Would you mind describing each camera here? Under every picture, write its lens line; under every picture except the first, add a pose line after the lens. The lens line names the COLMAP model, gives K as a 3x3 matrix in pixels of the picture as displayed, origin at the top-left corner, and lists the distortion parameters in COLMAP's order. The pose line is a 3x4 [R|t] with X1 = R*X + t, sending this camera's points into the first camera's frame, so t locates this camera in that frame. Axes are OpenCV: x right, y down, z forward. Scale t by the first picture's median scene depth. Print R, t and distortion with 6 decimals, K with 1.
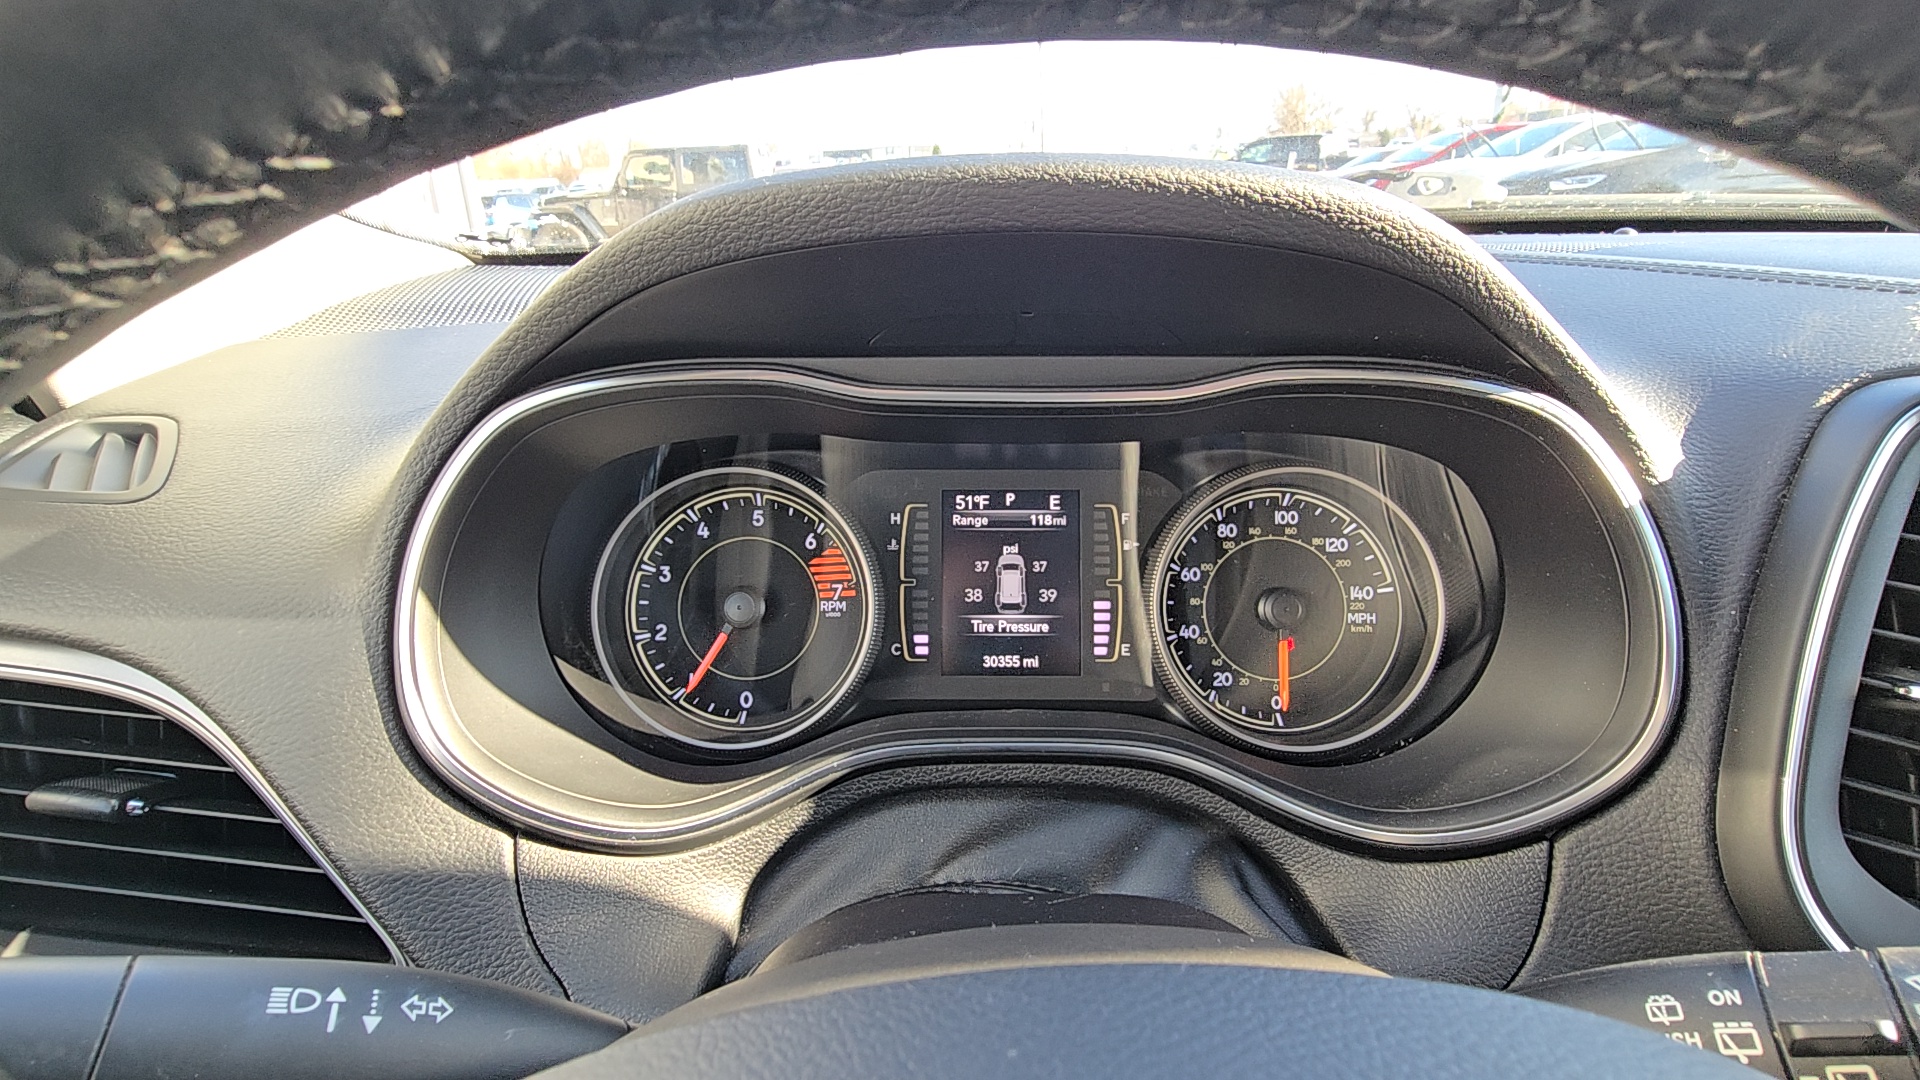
lens RADIAL K [[965.8, 0, 953.5], [0, 965.8, 552.0], [0, 0, 1]] dist [-0.001613, 0.000676]
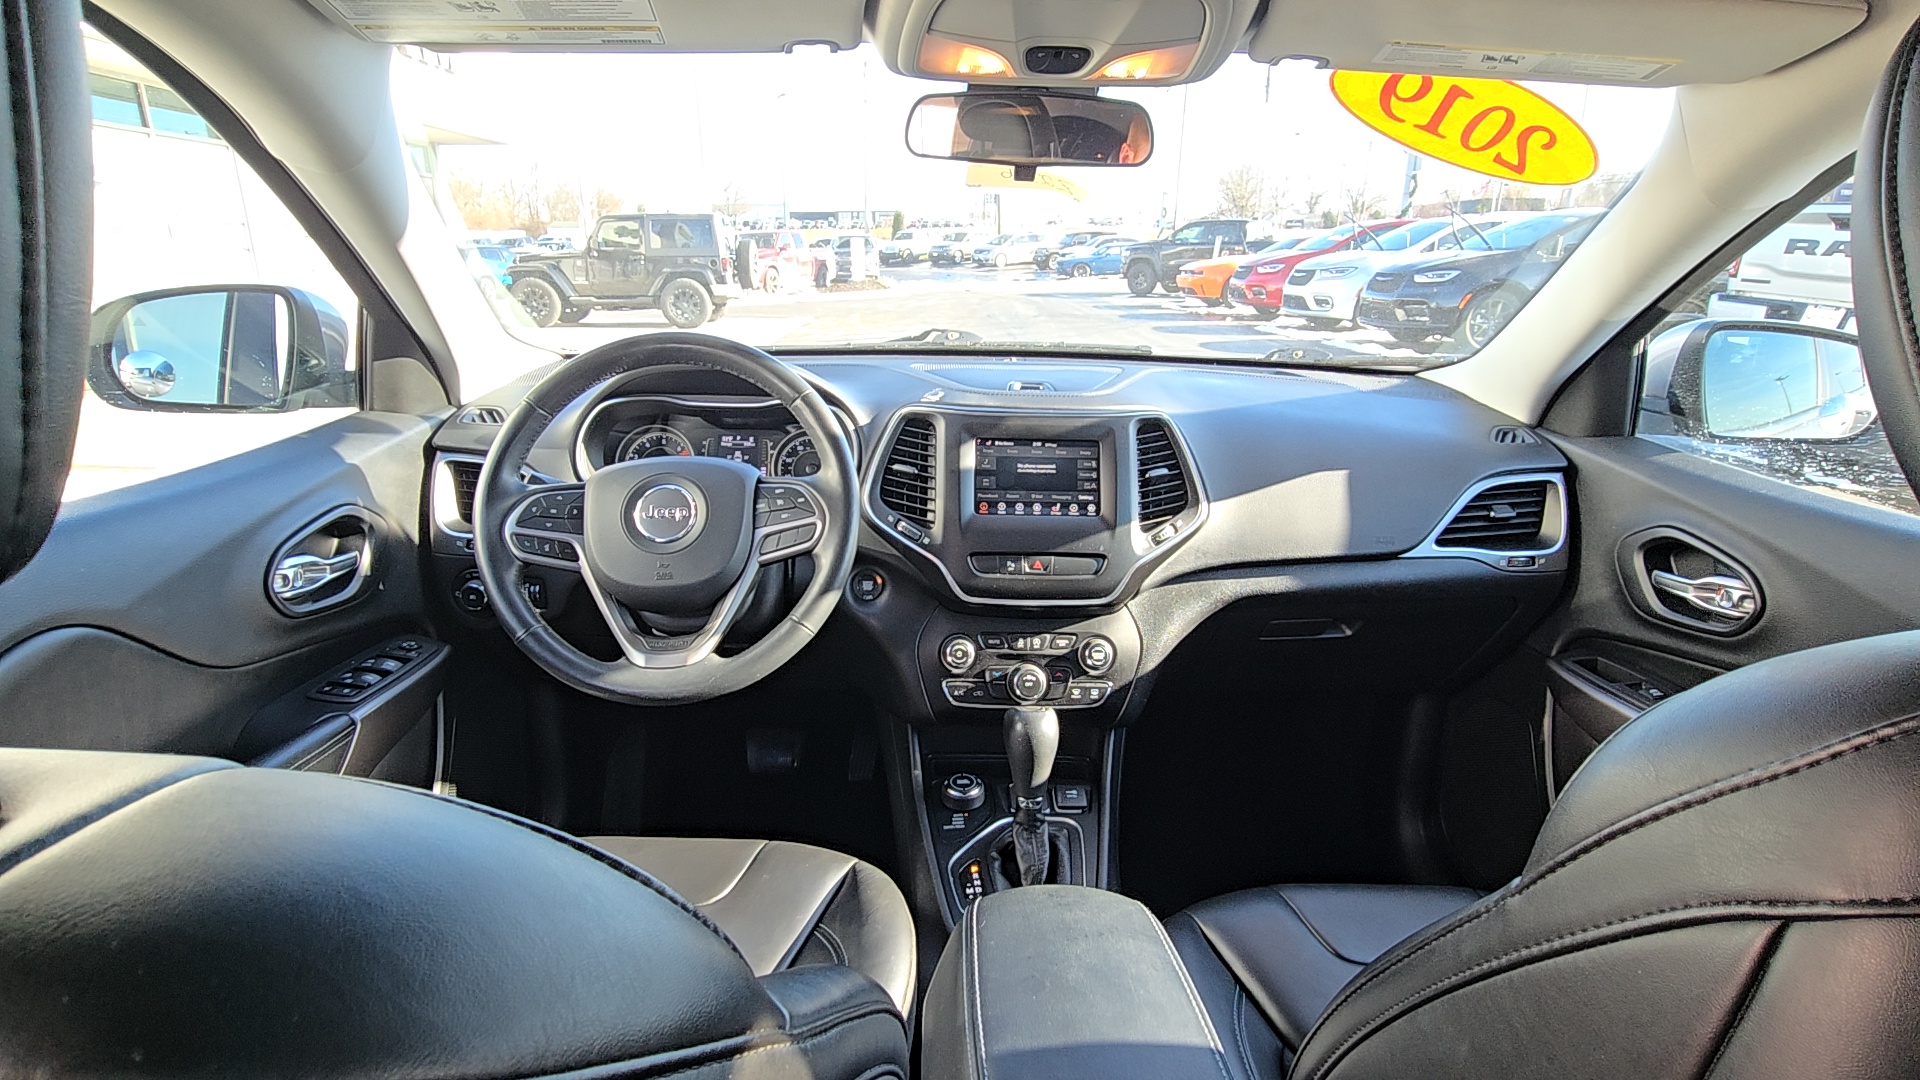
lens RADIAL K [[965.3, 0, 953.8], [0, 965.3, 541.5], [0, 0, 1]] dist [-0.000900, 0.000603]
pose [[0.998889, 0.020105, 0.042612, 0.434592], [-0.017103, 0.997423, -0.069676, 0.342142], [-0.043903, 0.068870, 0.996659, -1.545910]]
